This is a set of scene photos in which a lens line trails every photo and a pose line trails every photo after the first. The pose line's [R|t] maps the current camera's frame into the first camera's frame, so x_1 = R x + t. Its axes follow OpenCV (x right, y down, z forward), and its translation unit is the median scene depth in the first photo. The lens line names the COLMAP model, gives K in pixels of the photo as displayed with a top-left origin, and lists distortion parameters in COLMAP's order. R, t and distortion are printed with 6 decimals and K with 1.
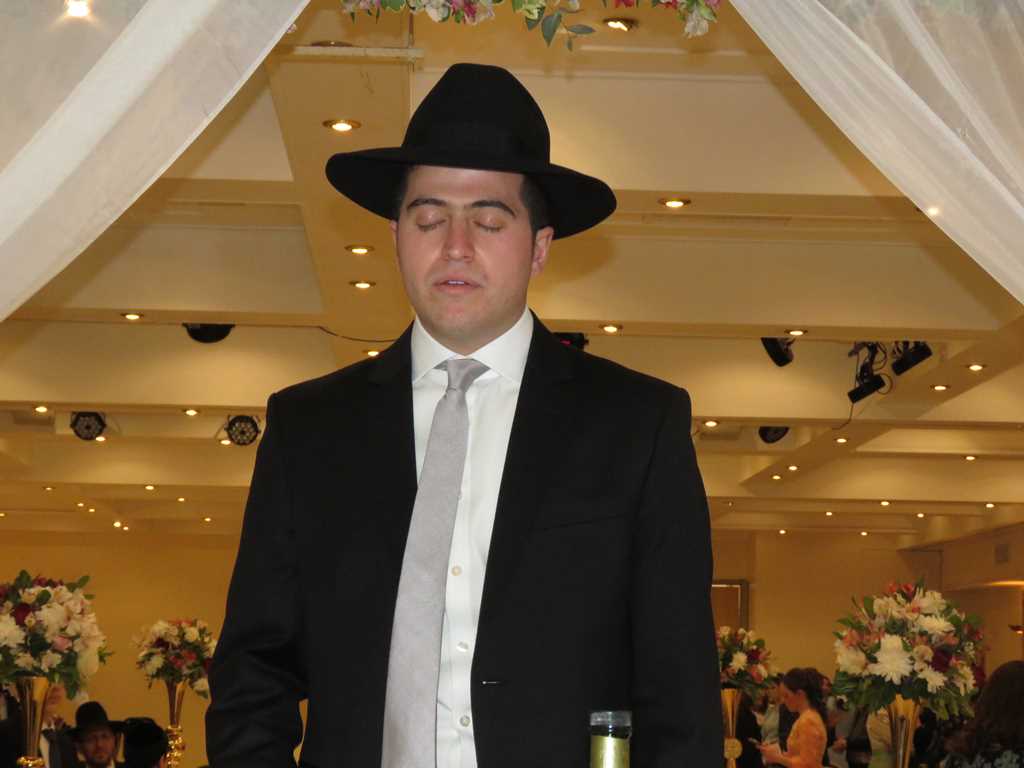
lens RADIAL K [[2521.2, 0, 512.0], [0, 2521.2, 384.0], [0, 0, 1]] dist [-0.016154, 0.012204]
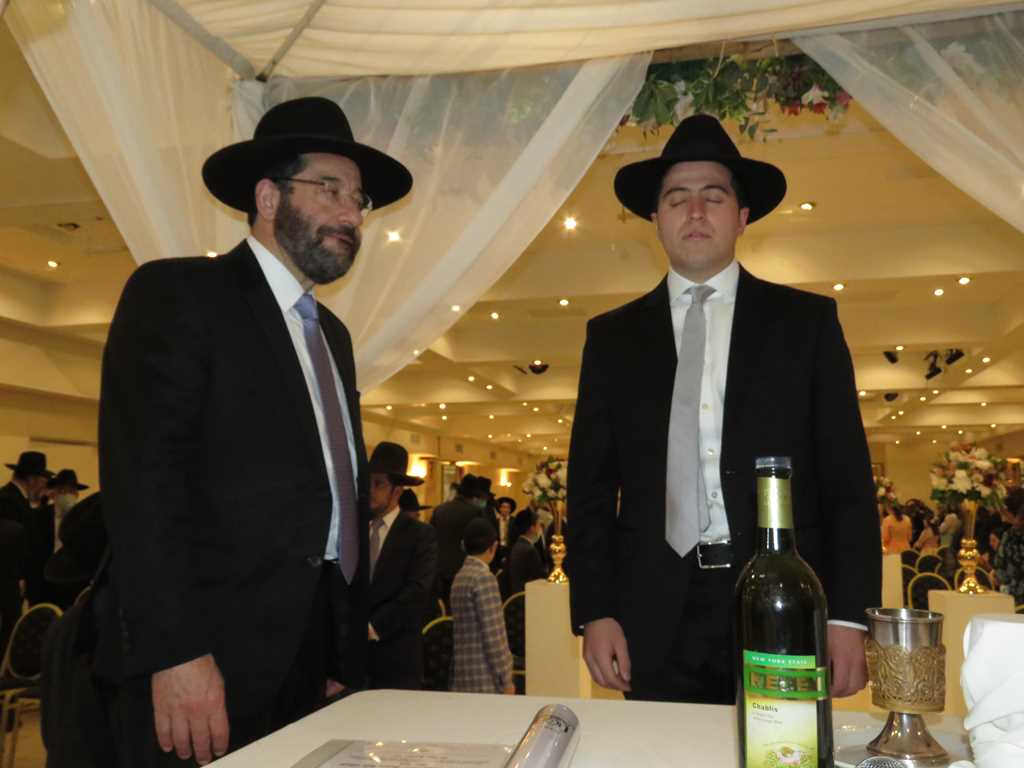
lens RADIAL K [[929.9, 0, 512.0], [0, 929.9, 384.0], [0, 0, 1]] dist [-0.009153, 0.002605]
pose [[0.958945, -0.057725, -0.277656, 0.014076], [0.051868, 0.998250, -0.028401, 0.031766], [0.278809, 0.012833, 0.960261, 0.168752]]
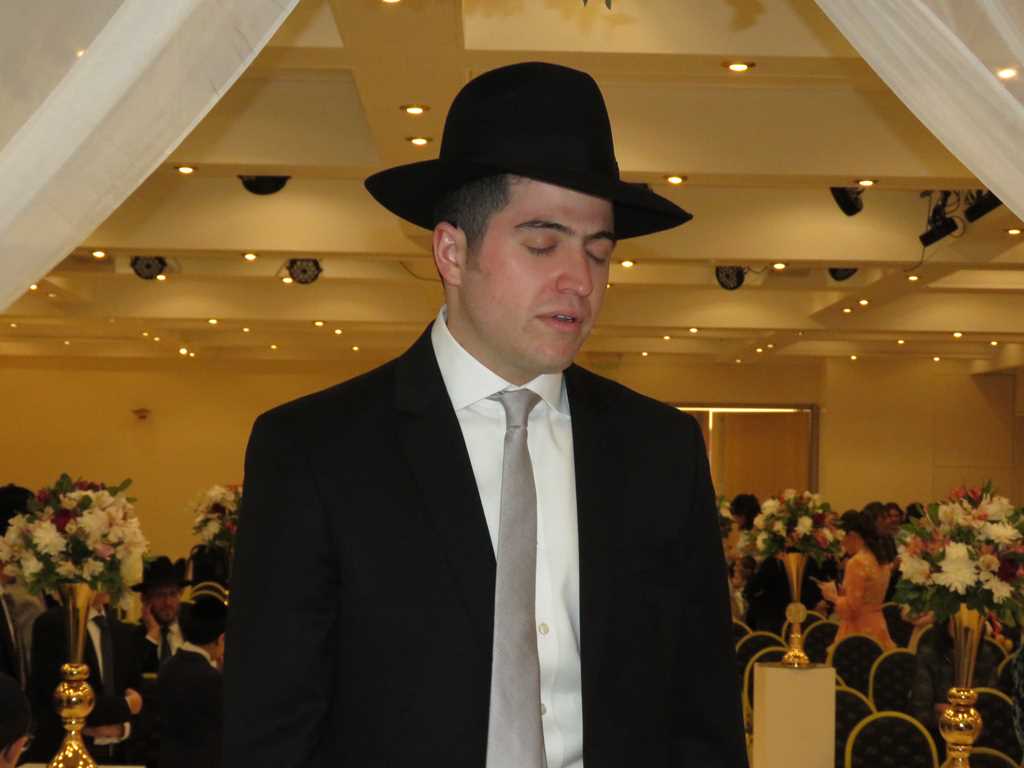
lens RADIAL K [[2521.2, 0, 512.0], [0, 2521.2, 384.0], [0, 0, 1]] dist [-0.016154, 0.012204]
pose [[0.999560, -0.001658, -0.029599, 0.008582], [0.004070, 0.996655, 0.081626, -0.040385], [0.029365, -0.081711, 0.996223, 0.035890]]
